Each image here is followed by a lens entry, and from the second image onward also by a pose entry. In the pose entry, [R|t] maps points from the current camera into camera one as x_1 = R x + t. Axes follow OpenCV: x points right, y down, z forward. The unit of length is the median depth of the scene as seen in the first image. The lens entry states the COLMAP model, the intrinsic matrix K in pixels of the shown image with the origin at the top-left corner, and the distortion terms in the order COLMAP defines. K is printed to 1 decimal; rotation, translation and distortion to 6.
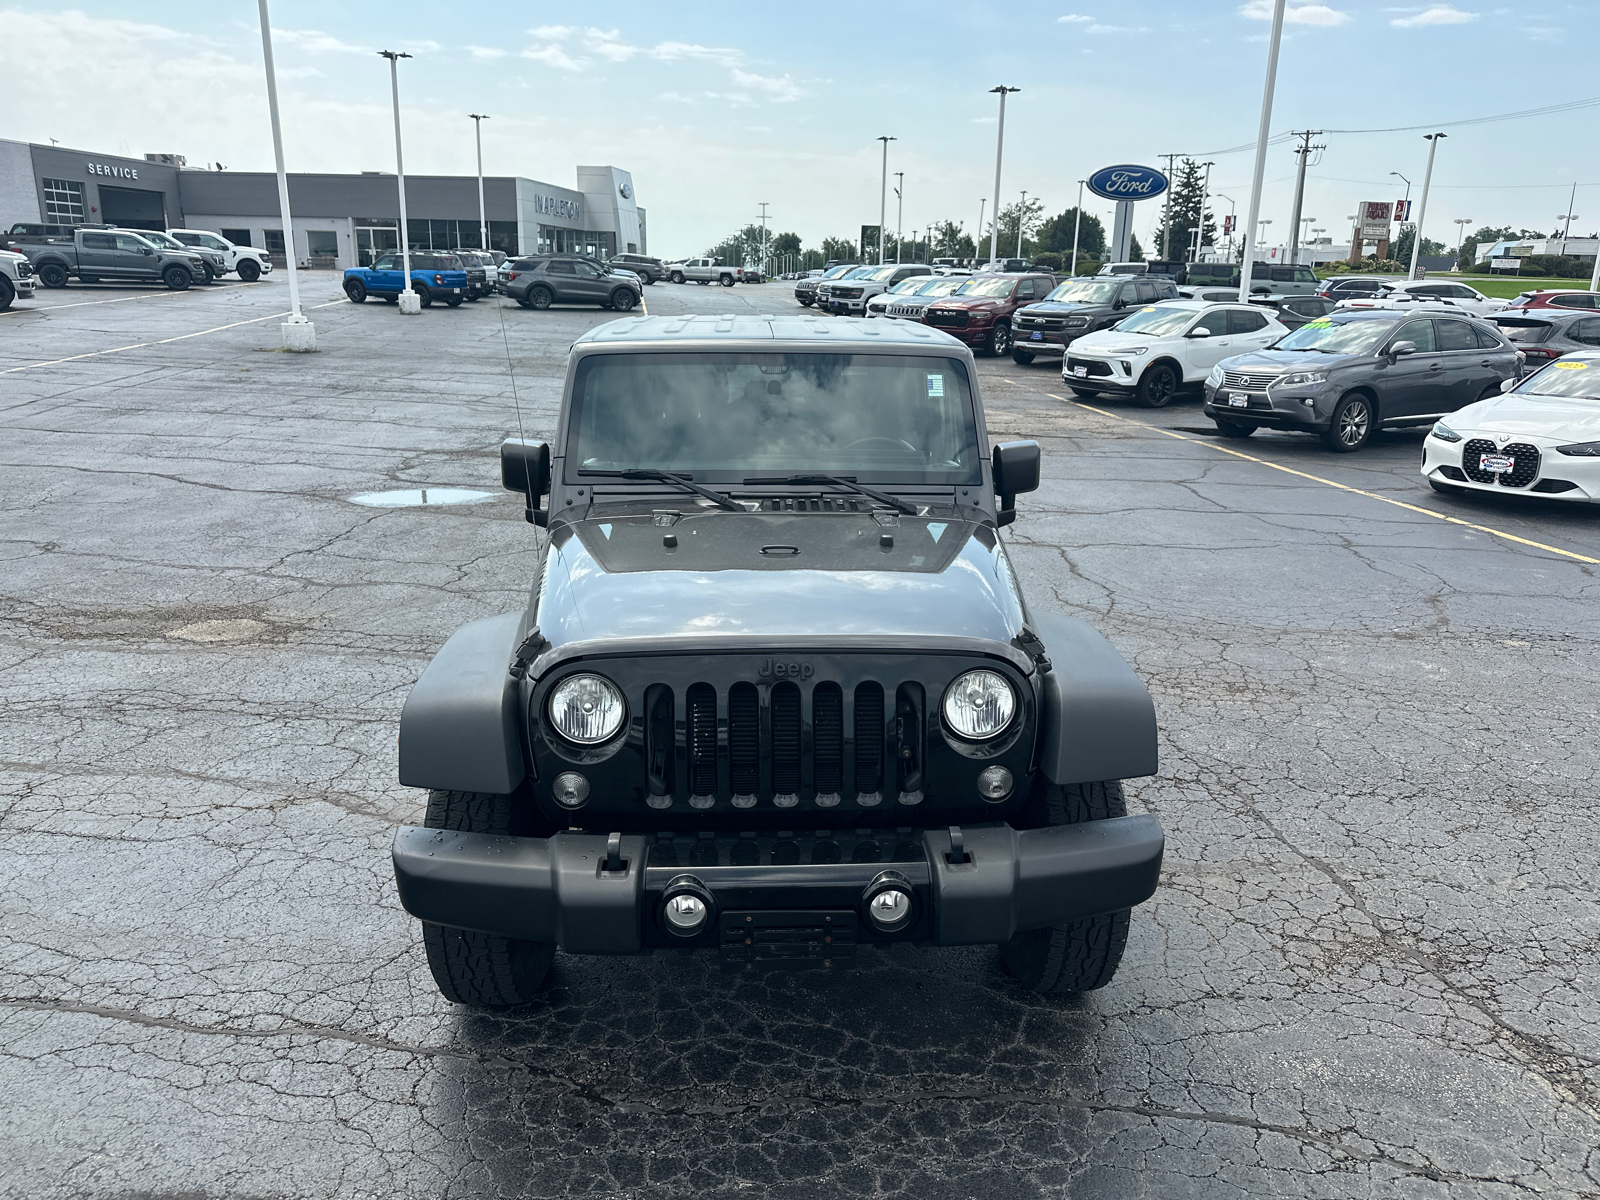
lens RADIAL K [[1152.6, 0, 776.7], [0, 1152.6, 662.5], [0, 0, 1]] dist [0.017103, -0.011616]
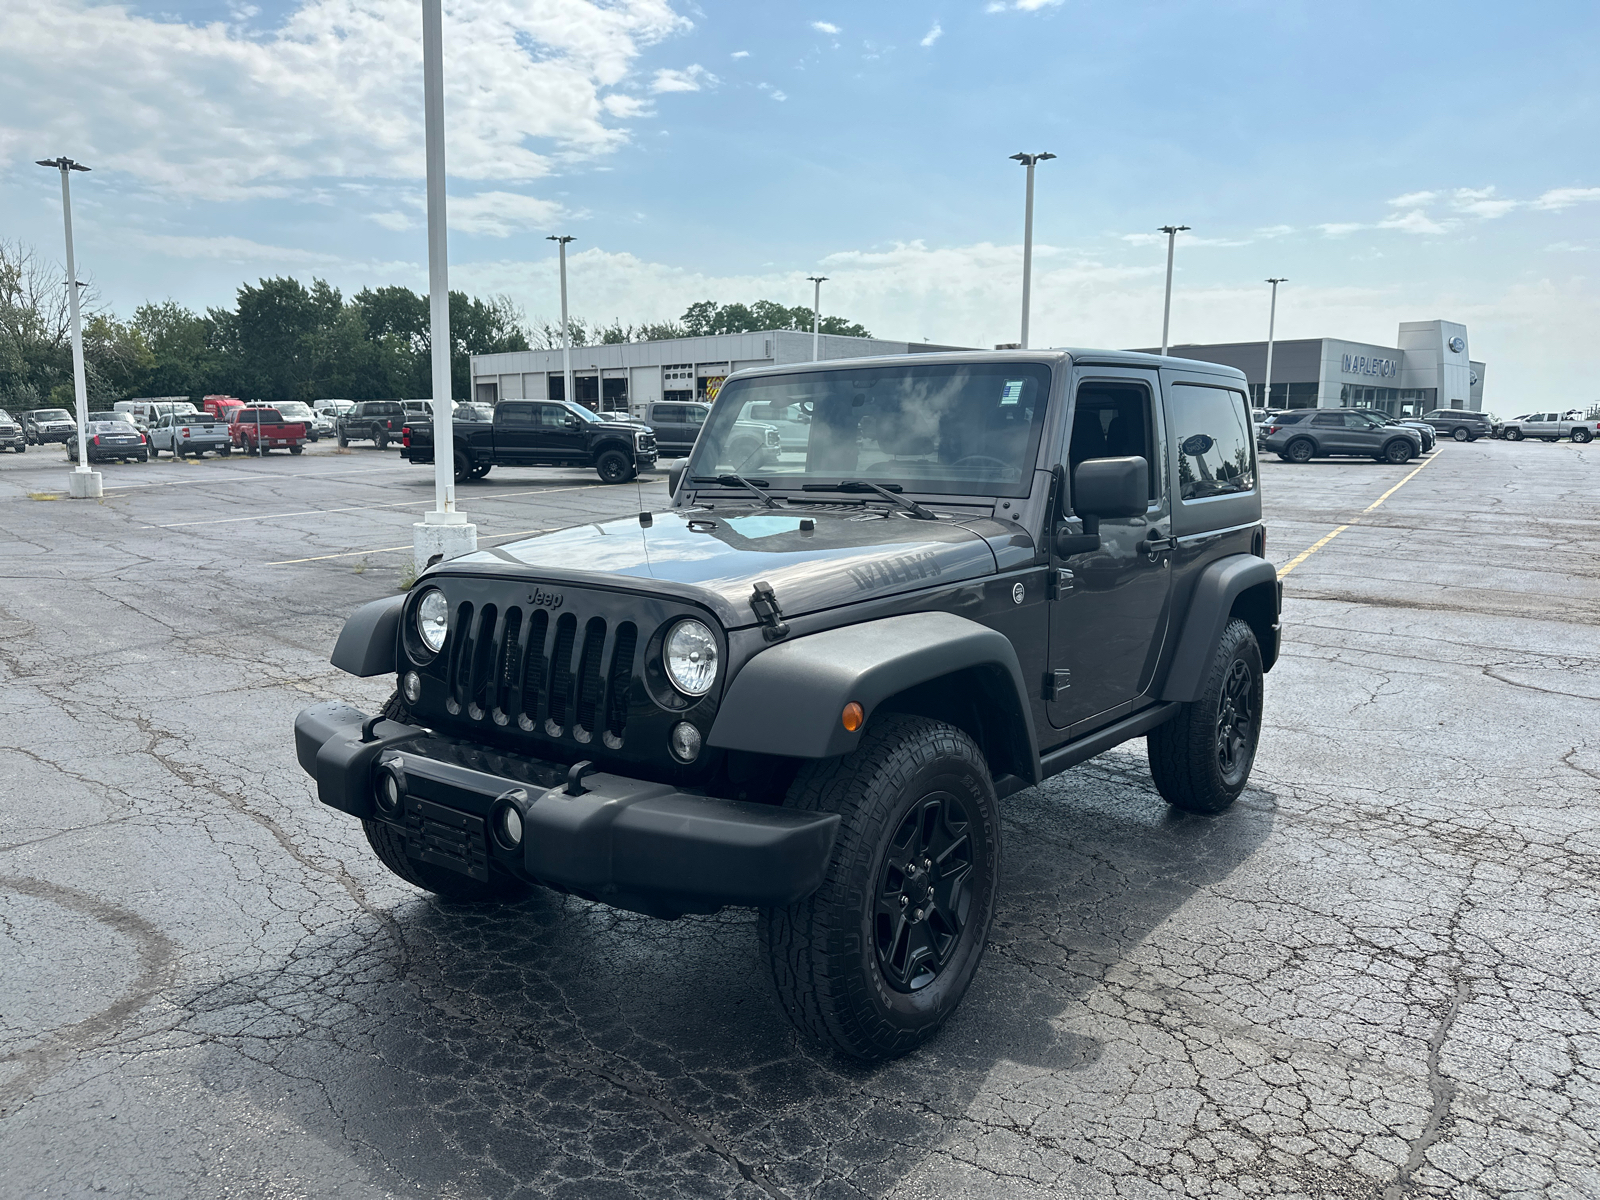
lens RADIAL K [[1152.6, 0, 801.4], [0, 1152.6, 642.7], [0, 0, 1]] dist [0.017103, -0.011616]
pose [[0.758168, 0.096557, -0.644870, 0.436572], [-0.204179, 0.974395, -0.094155, 0.049644], [0.619267, 0.203055, 0.758470, 0.174230]]
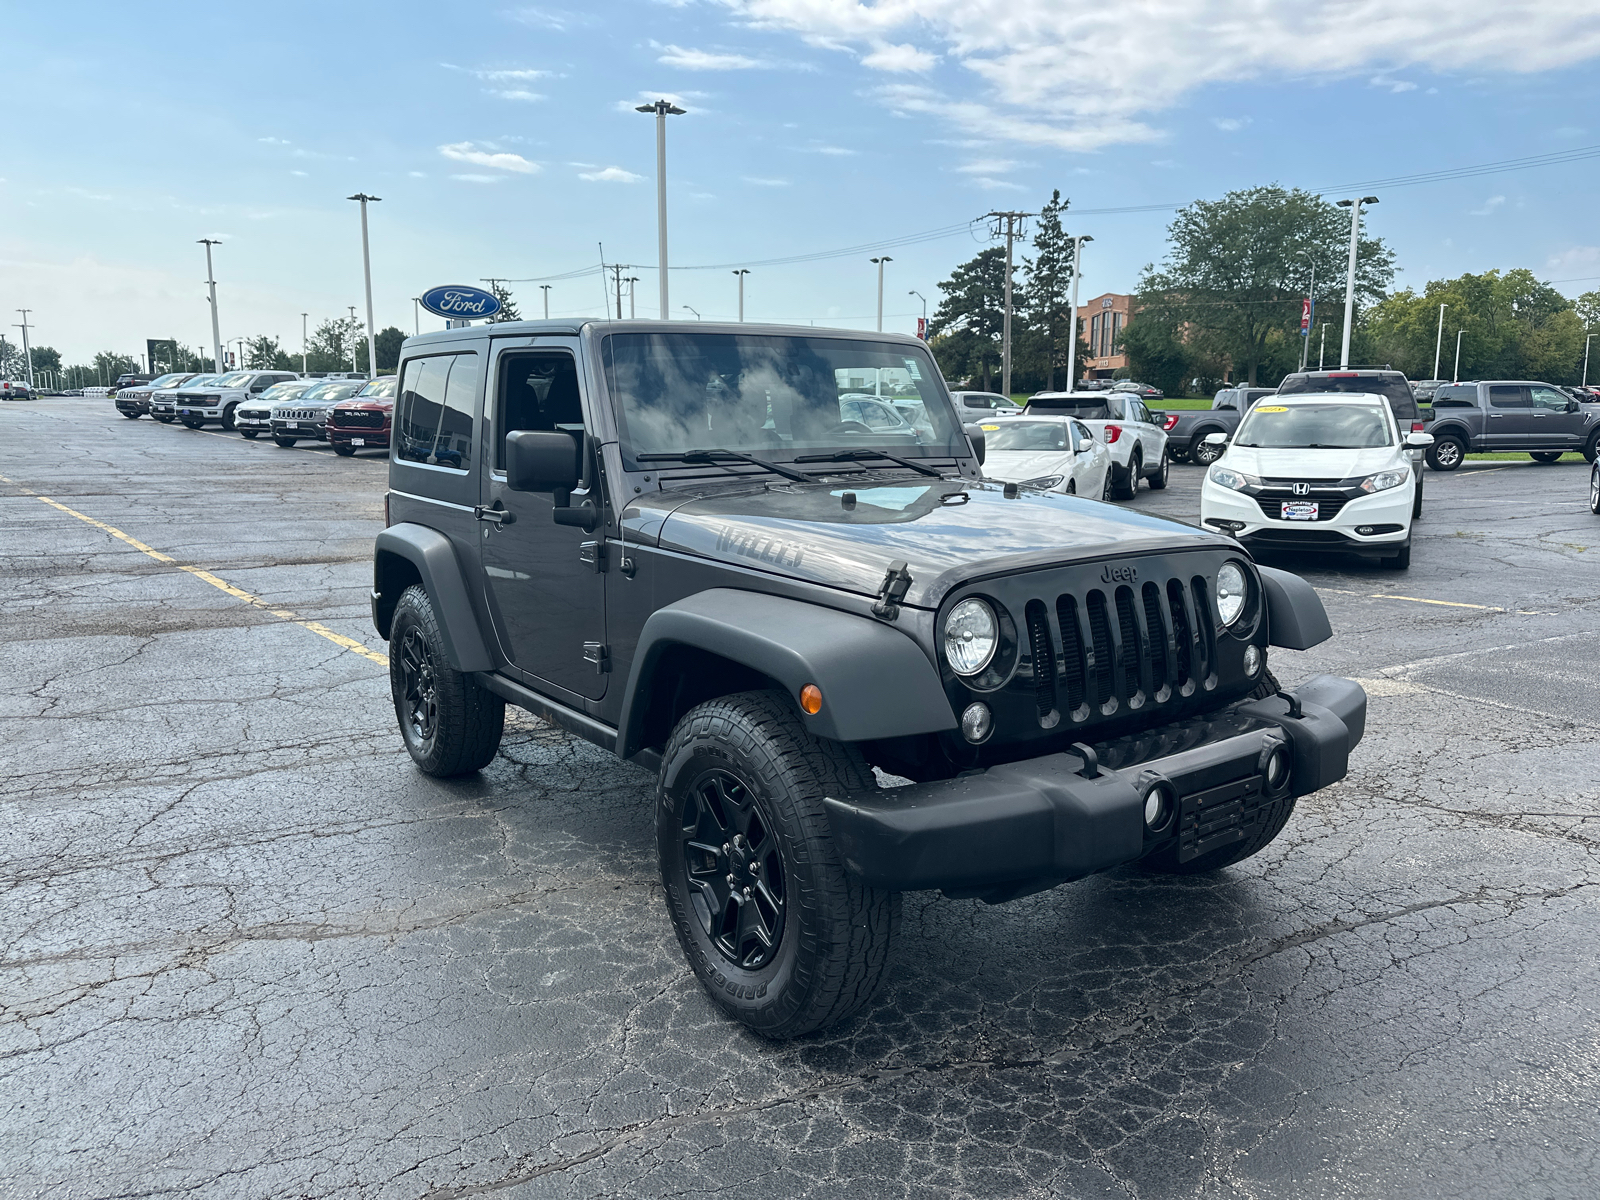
lens RADIAL K [[1152.6, 0, 871.3], [0, 1152.6, 625.2], [0, 0, 1]] dist [0.017103, -0.011616]
pose [[0.822317, -0.119942, 0.556245, -0.383134], [0.186760, 0.980272, -0.064719, 0.038568], [-0.537509, 0.157103, 0.828494, 0.131663]]
